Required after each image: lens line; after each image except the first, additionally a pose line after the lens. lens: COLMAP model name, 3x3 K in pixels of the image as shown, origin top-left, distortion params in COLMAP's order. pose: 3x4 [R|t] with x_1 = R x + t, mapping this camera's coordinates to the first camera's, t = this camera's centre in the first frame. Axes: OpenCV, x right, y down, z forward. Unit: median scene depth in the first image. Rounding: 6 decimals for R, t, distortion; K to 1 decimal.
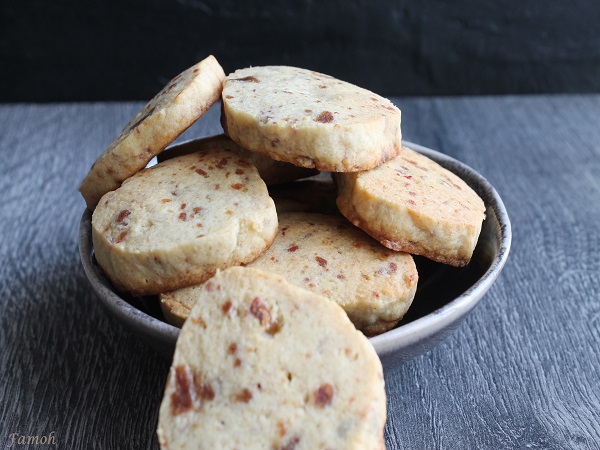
lens RADIAL K [[1158.1, 0, 313.0], [0, 1158.1, 223.5], [0, 0, 1]] dist [0.013677, -0.295392]
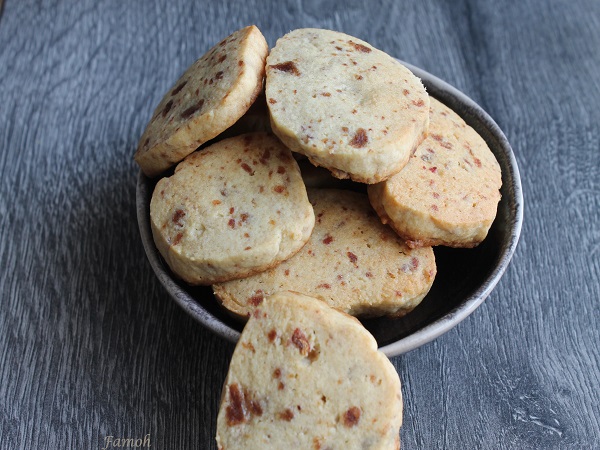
lens RADIAL K [[1189.8, 0, 300.0], [0, 1189.8, 225.0], [0, 0, 1]] dist [-0.077730, 0.354939]
pose [[0.999409, 0.026658, -0.021691, -0.019549], [-0.017551, 0.938522, 0.344773, -0.394520], [0.029549, -0.344188, 0.938436, -0.089692]]
